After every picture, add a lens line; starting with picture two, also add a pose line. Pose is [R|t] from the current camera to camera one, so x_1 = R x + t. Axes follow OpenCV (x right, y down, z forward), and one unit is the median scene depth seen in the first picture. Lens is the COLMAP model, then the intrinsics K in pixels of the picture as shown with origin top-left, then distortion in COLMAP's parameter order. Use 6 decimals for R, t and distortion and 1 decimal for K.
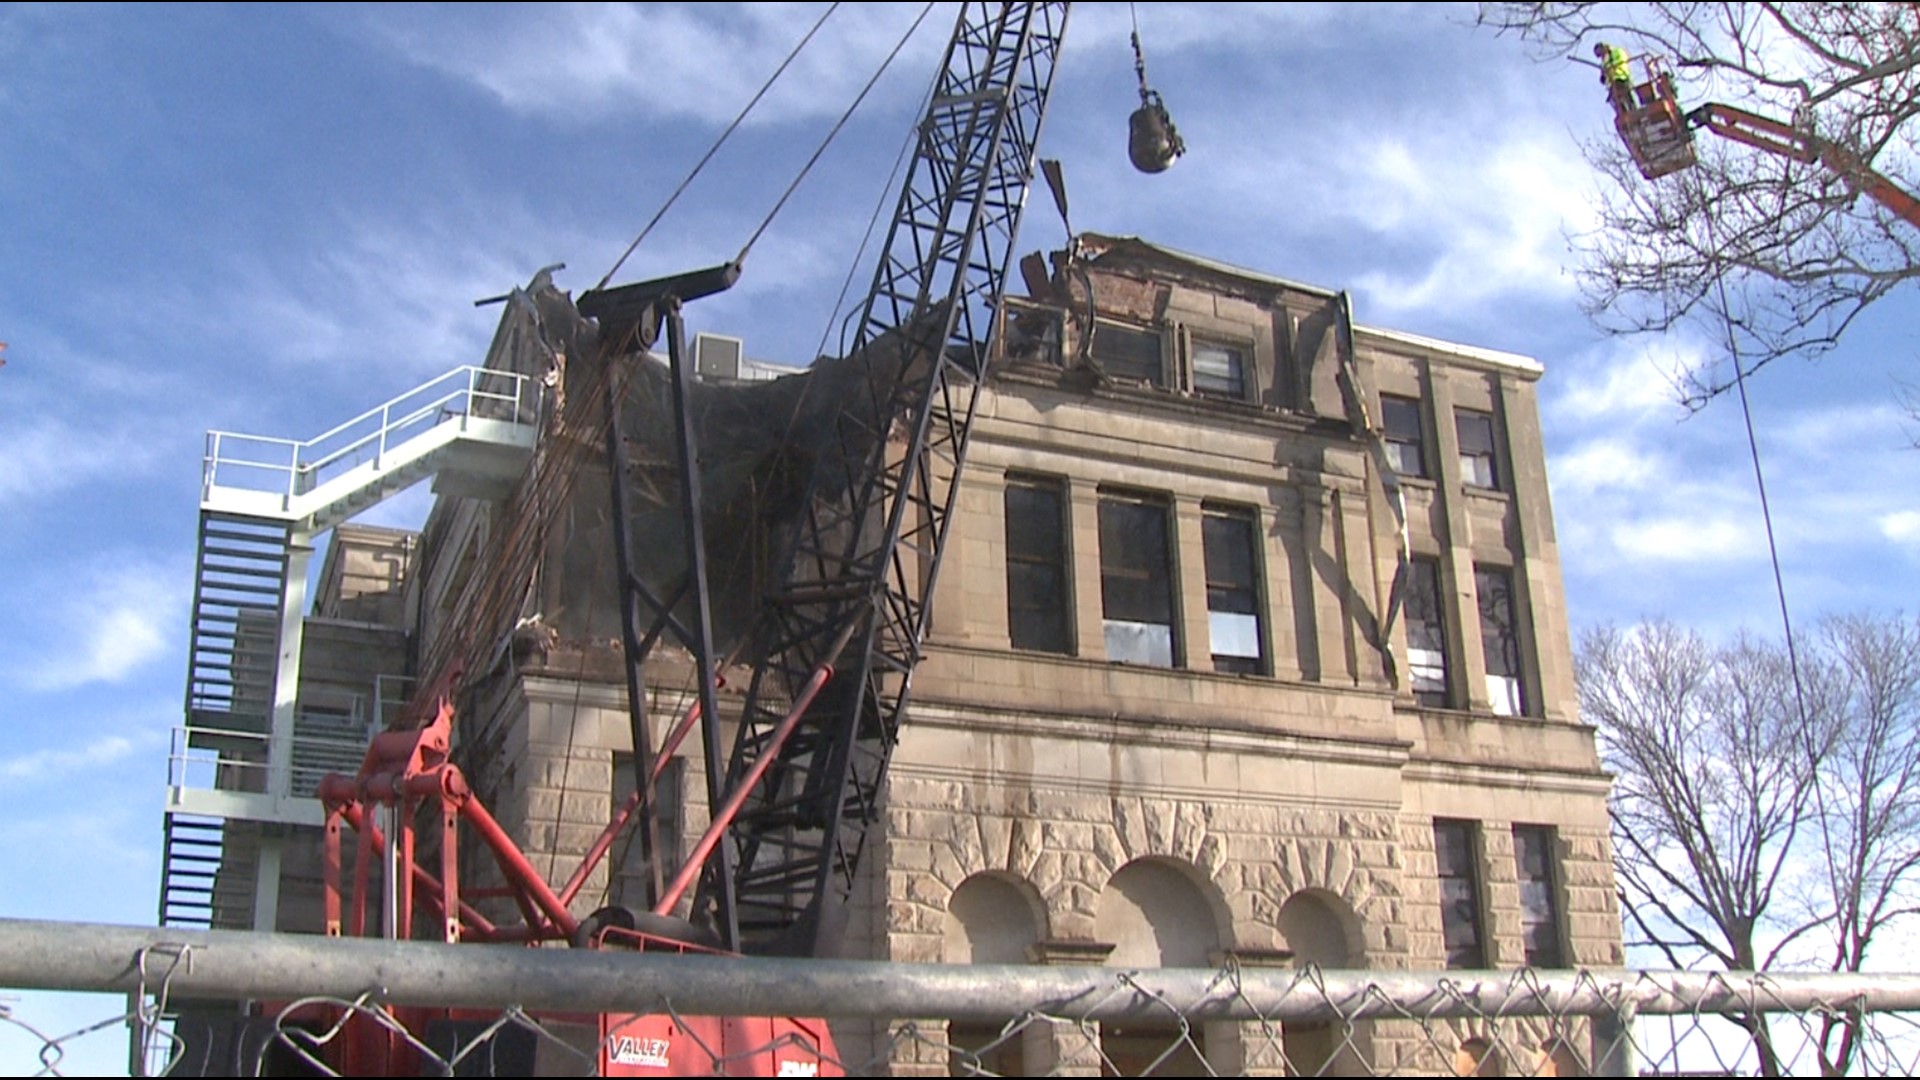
lens RADIAL K [[1870.2, 0, 964.5], [0, 1870.2, 571.4], [0, 0, 1]] dist [-0.179051, 0.142669]
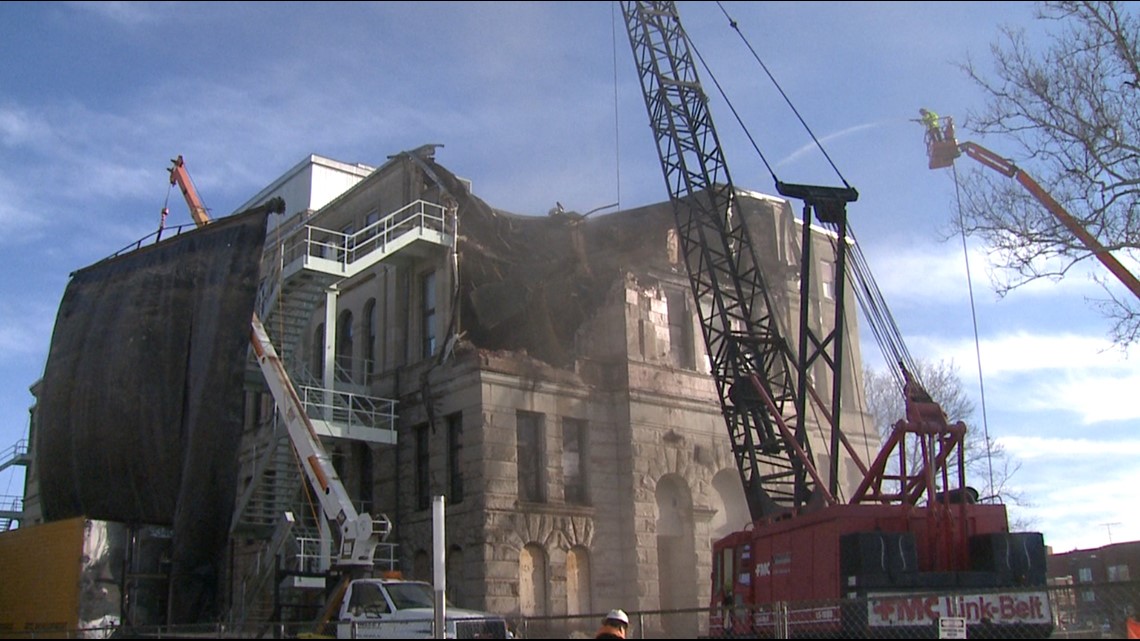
lens RADIAL K [[1110.4, 0, 572.7], [0, 1110.4, 339.2], [0, 0, 1]] dist [-0.179051, 0.142669]
pose [[0.949048, 0.076400, 0.305732, -0.424109], [-0.097821, 0.993664, 0.055347, -0.043605], [-0.299566, -0.082434, 0.950508, -0.131604]]
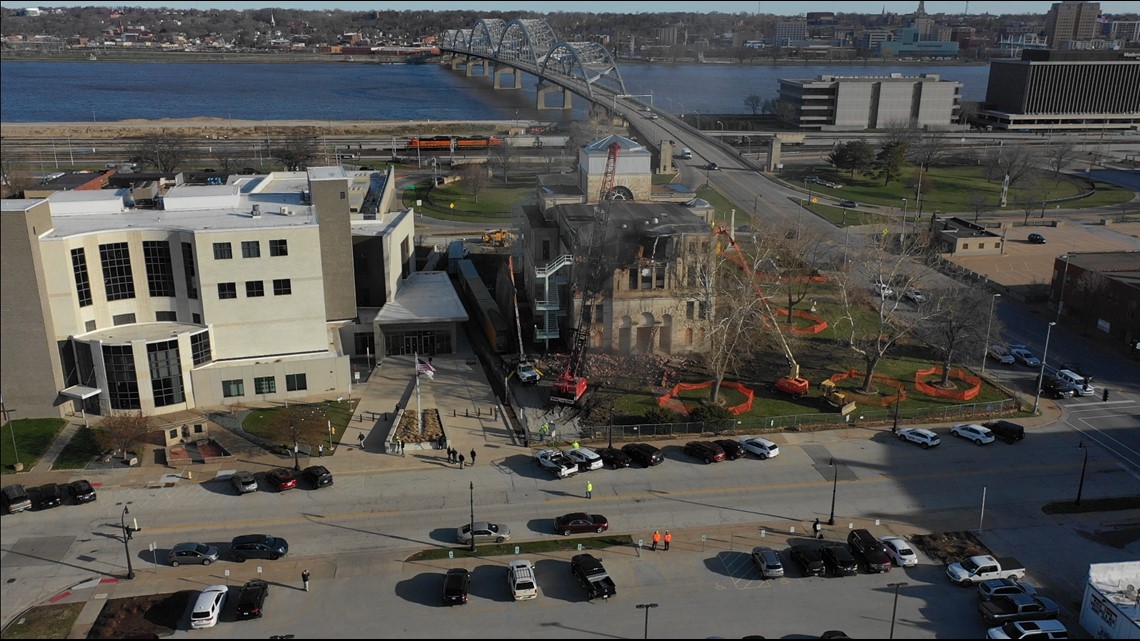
lens RADIAL K [[908.4, 0, 571.0], [0, 908.4, 308.8], [0, 0, 1]] dist [0.005150, 0.001667]
pose [[0.964729, 0.102725, -0.242375, 0.723892], [0.067173, 0.794177, 0.603962, -2.226900], [0.254531, -0.598941, 0.759265, -2.097674]]
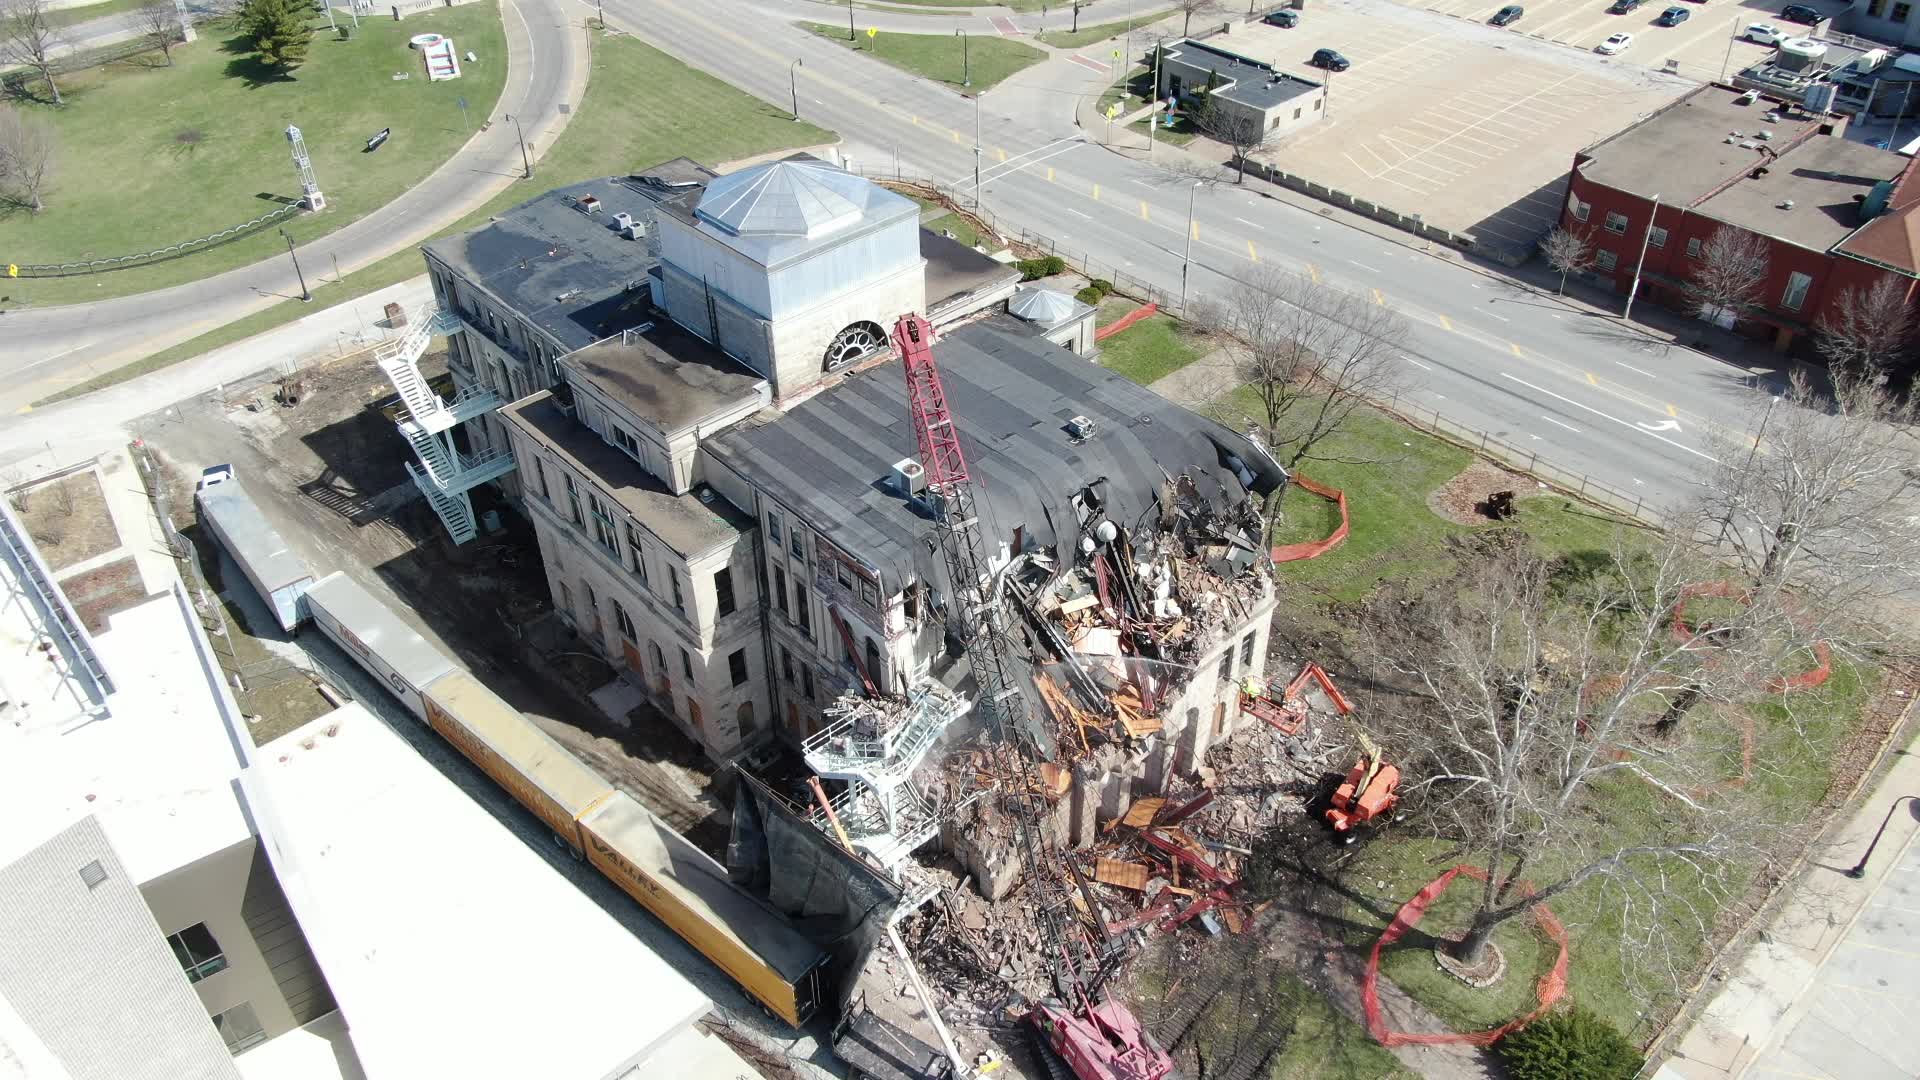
lens RADIAL K [[1419.9, 0, 967.7], [0, 1419.9, 566.4], [0, 0, 1]] dist [0.000628, 0.001404]
pose [[0.942288, -0.200666, 0.268006, -0.686564], [-0.123535, 0.535616, 0.835377, -1.747439], [-0.311180, -0.820273, 0.479915, 0.174306]]
